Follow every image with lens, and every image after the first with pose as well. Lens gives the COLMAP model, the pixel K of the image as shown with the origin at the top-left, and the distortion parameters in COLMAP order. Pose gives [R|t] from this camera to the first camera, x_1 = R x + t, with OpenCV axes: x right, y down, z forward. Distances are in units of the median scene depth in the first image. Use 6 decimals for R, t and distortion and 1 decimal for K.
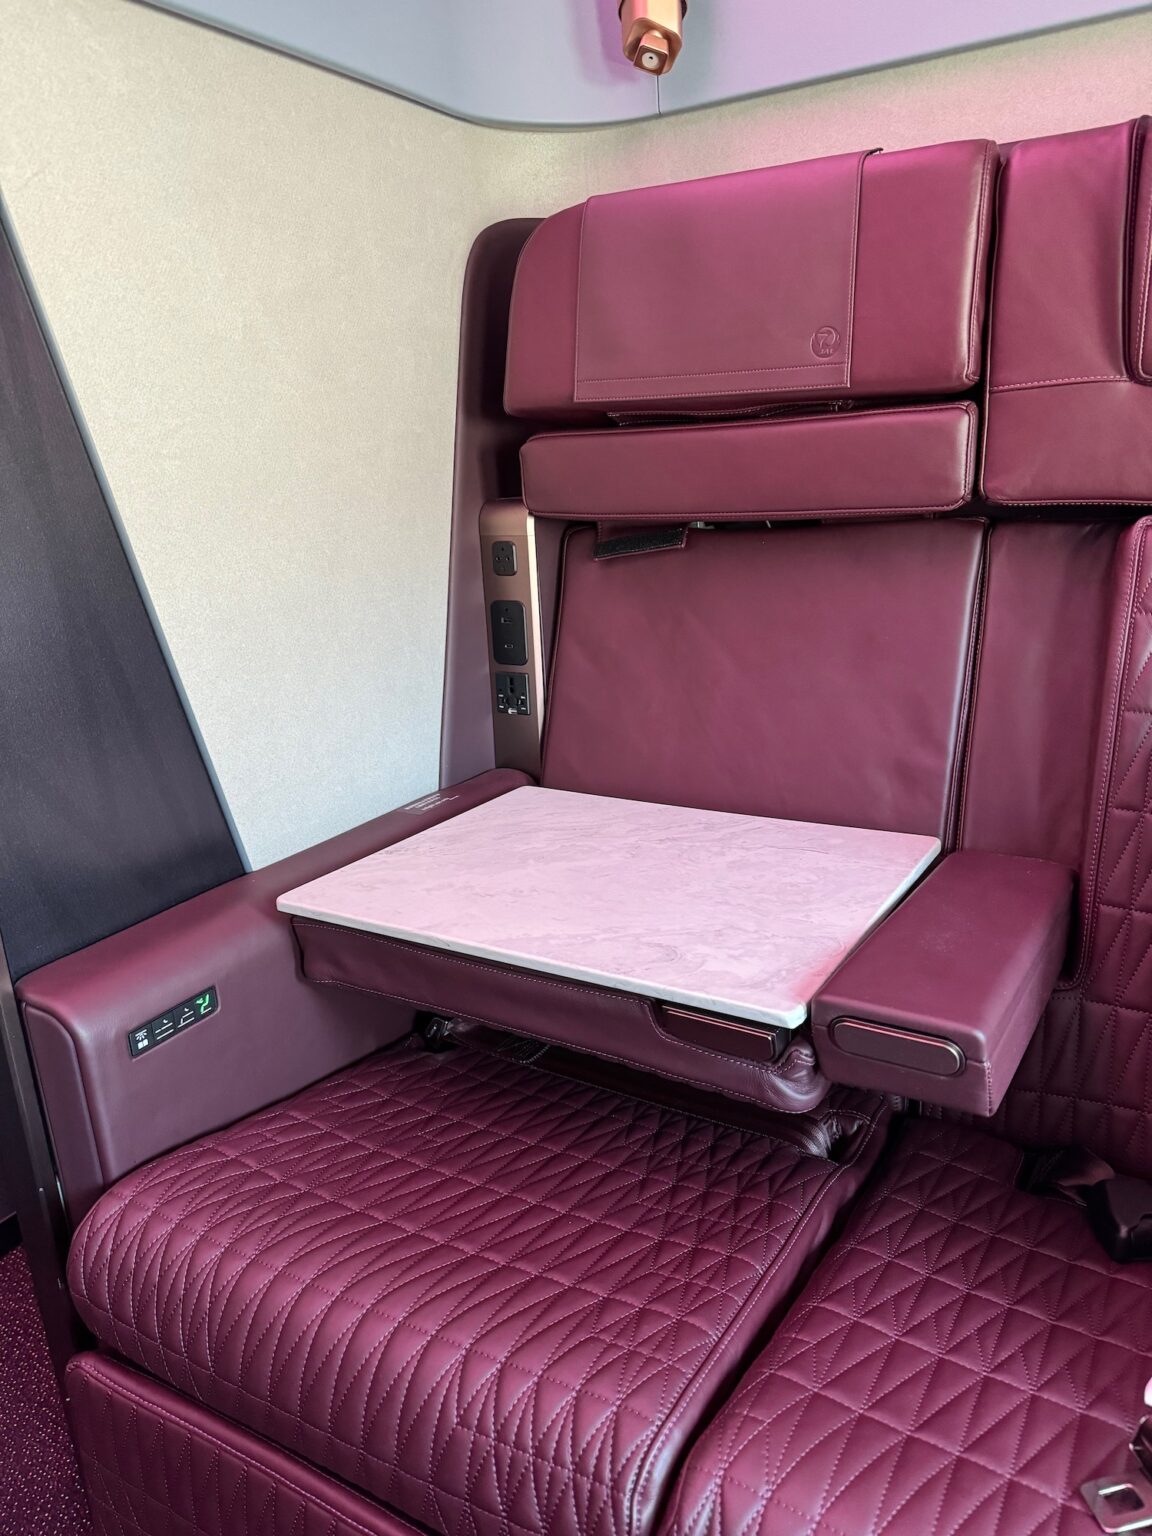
lens RADIAL K [[1102.1, 0, 576.0], [0, 1102.1, 768.0], [0, 0, 1]] dist [0.036868, -0.006875]
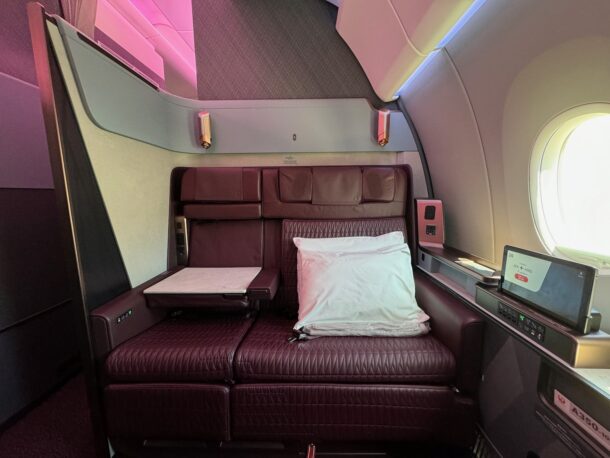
lens RADIAL K [[245.4, 0, 301.6], [0, 245.4, 229.6], [0, 0, 1]] dist [0.001123, 0.000219]
pose [[0.871111, -0.029686, 0.490188, -0.170767], [0.102328, 0.987234, -0.122059, 0.047176], [-0.480307, 0.156487, 0.863028, -0.408824]]
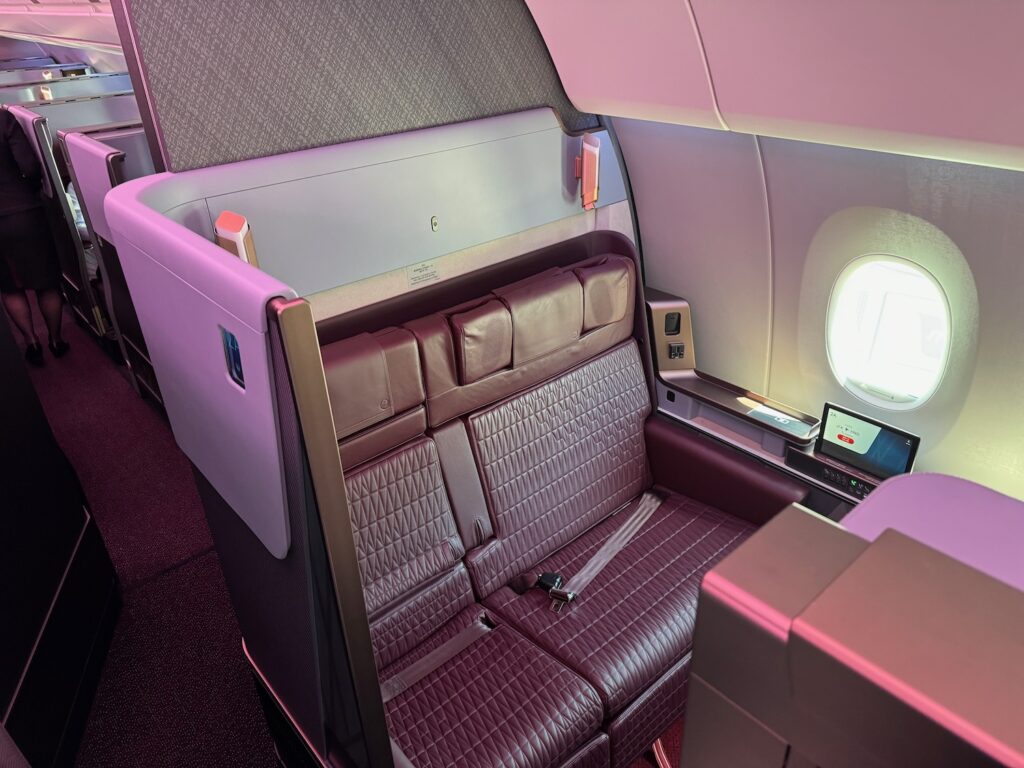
lens RADIAL K [[734.8, 0, 512.0], [0, 734.8, 384.0], [0, 0, 1]] dist [0.036868, -0.006875]
pose [[0.308232, -0.426575, 0.850310, -1.224974], [0.280770, 0.894805, 0.347119, -0.977647], [-0.908934, 0.131748, 0.395577, -0.036038]]
